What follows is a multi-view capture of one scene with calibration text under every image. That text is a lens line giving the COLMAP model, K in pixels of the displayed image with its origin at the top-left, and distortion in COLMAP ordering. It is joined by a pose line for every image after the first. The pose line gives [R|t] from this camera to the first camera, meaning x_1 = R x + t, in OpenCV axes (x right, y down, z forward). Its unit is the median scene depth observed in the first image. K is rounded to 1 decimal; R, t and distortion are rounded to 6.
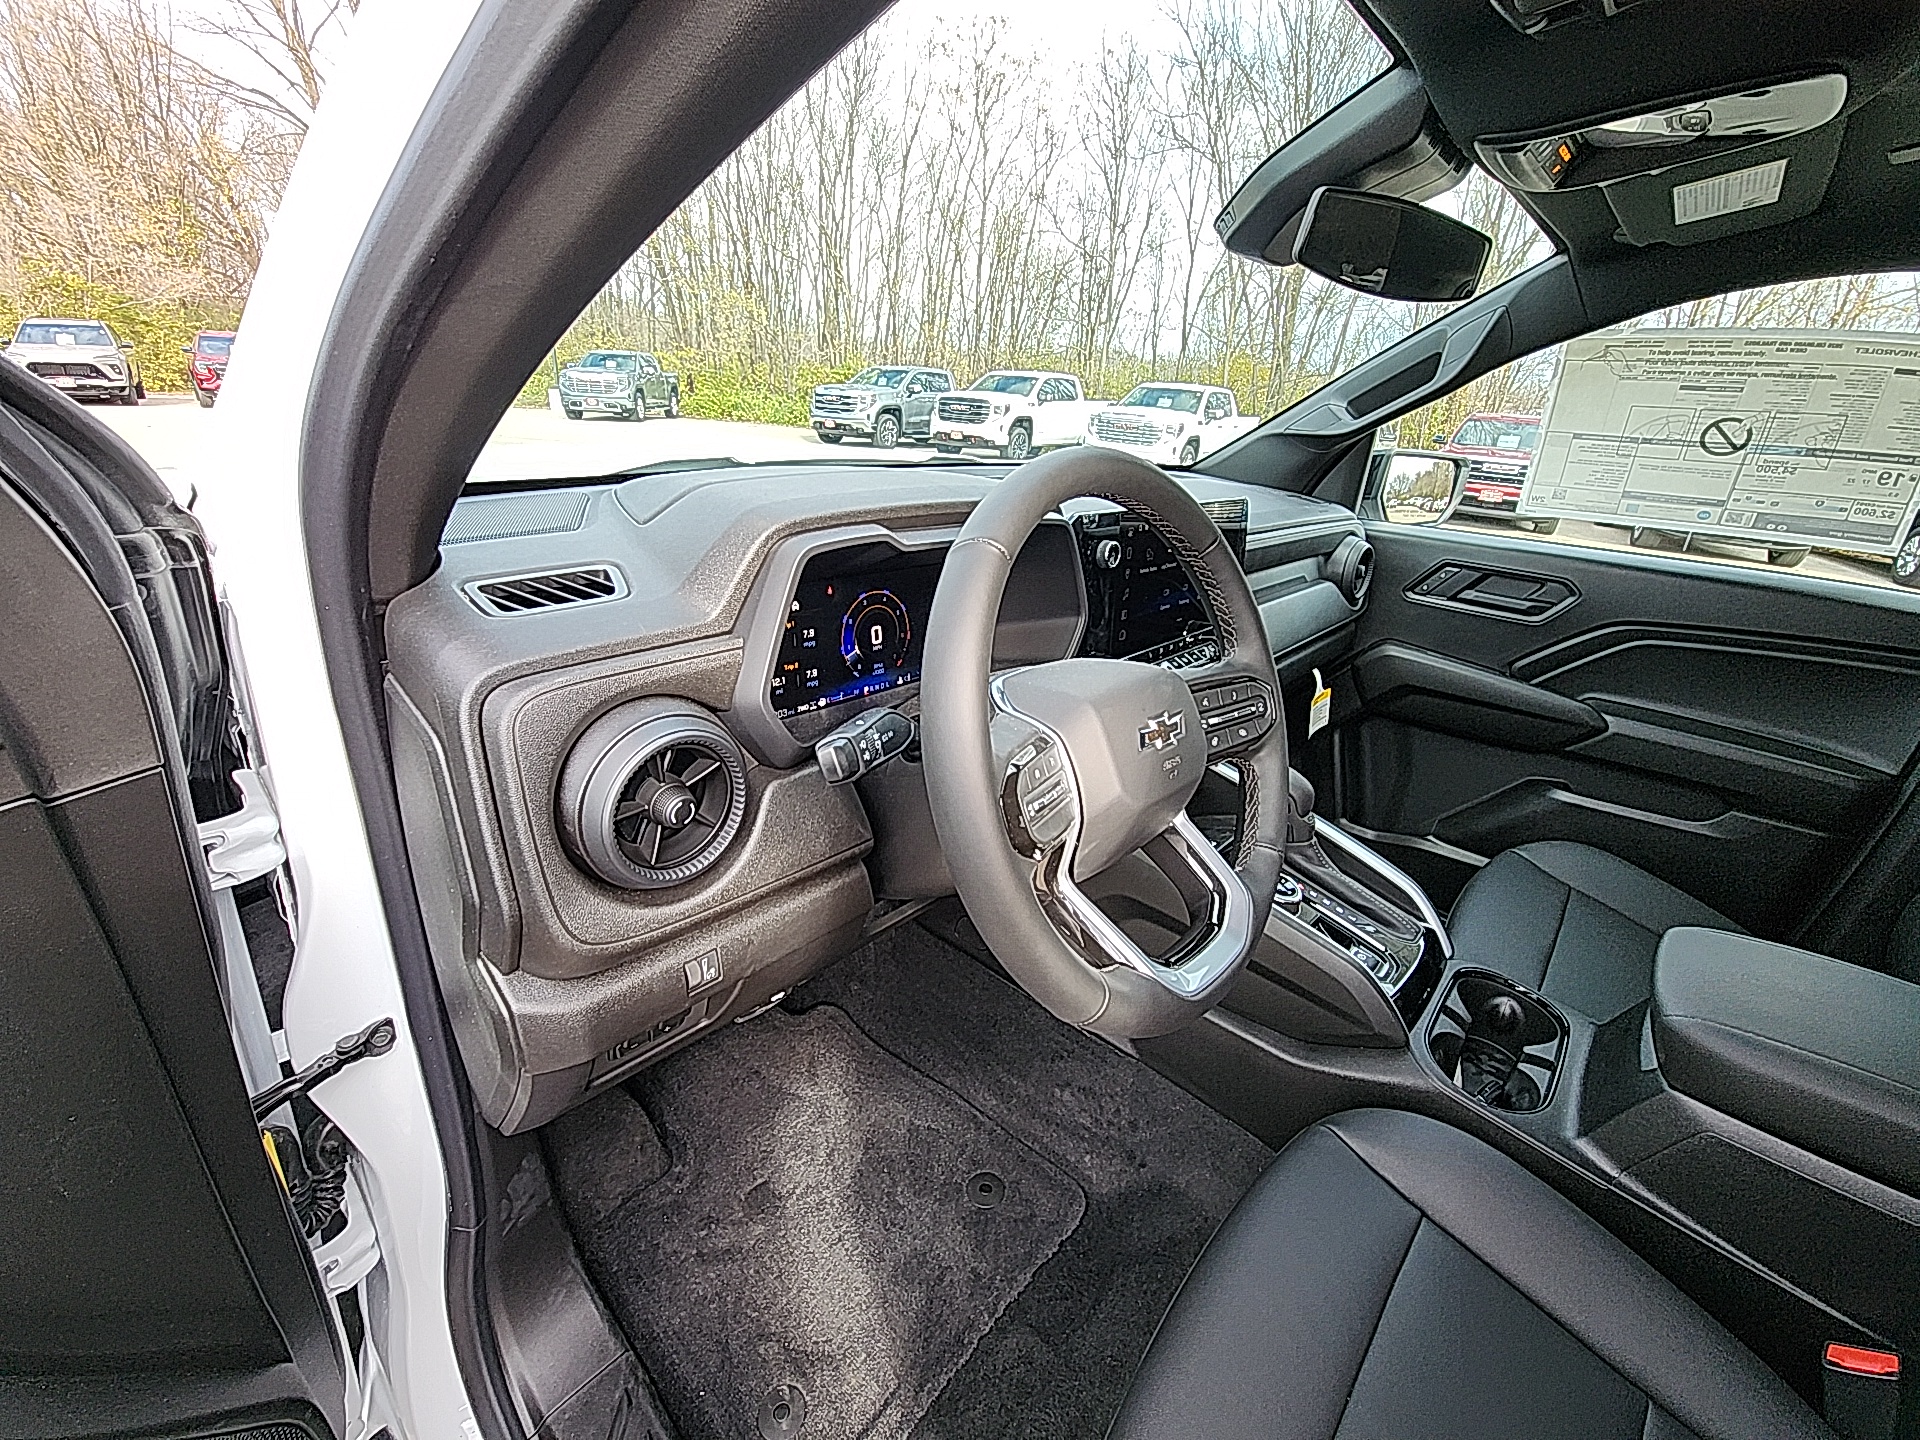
lens RADIAL K [[776.1, 0, 950.5], [0, 776.1, 706.7], [0, 0, 1]] dist [0.006128, -0.000860]
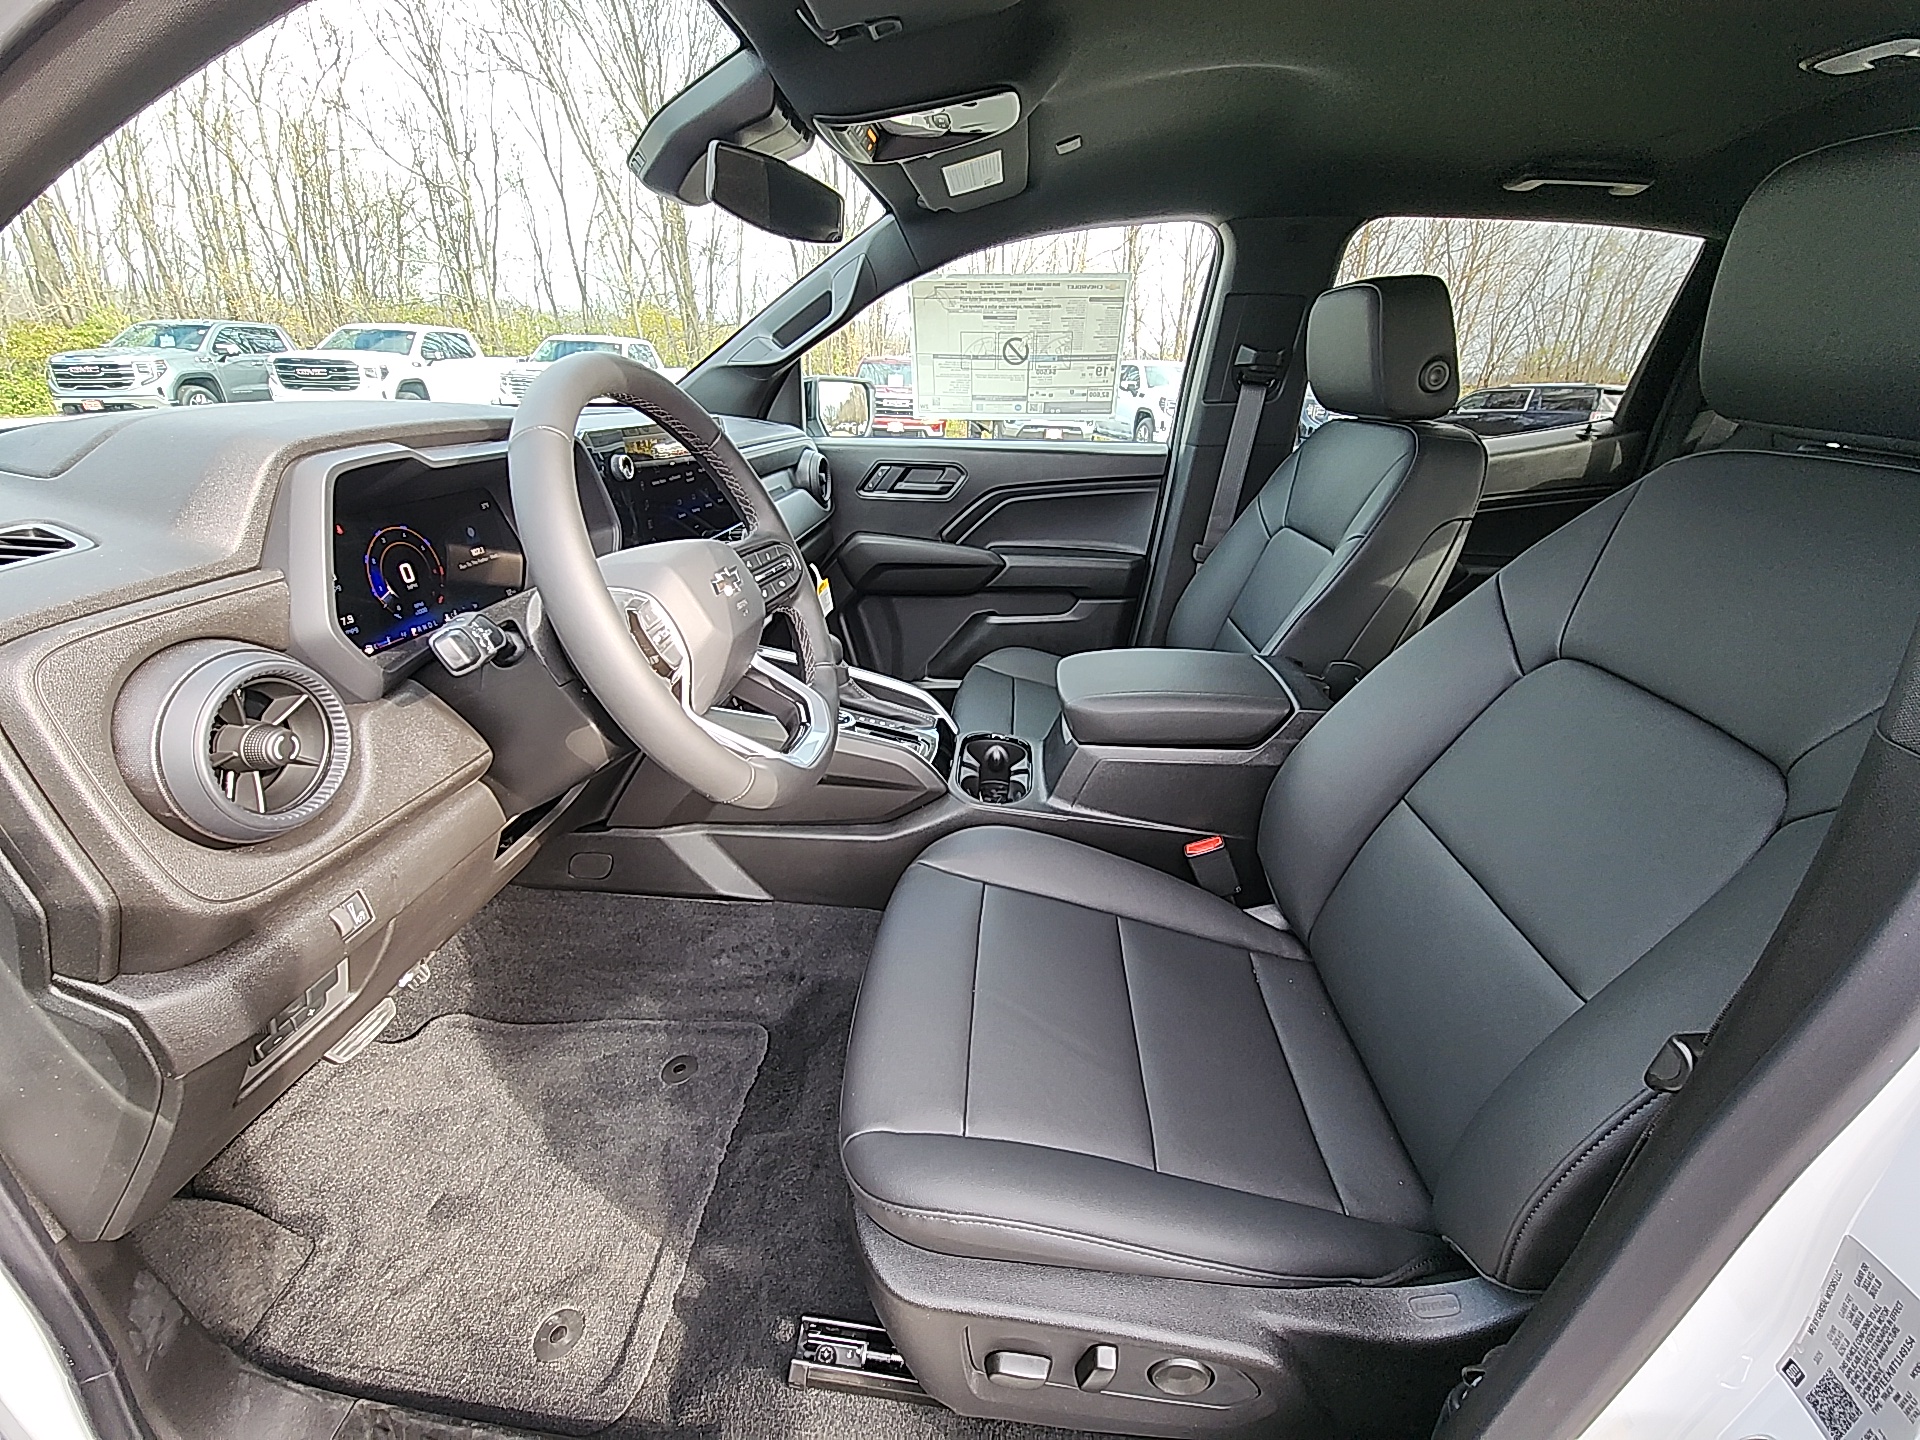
lens RADIAL K [[776.1, 0, 950.5], [0, 776.1, 706.7], [0, 0, 1]] dist [0.006128, -0.000860]
pose [[0.787950, -0.283858, 0.546405, -0.109944], [0.255865, 0.958099, 0.128760, 0.091392], [-0.560060, 0.038350, 0.827564, -0.138745]]
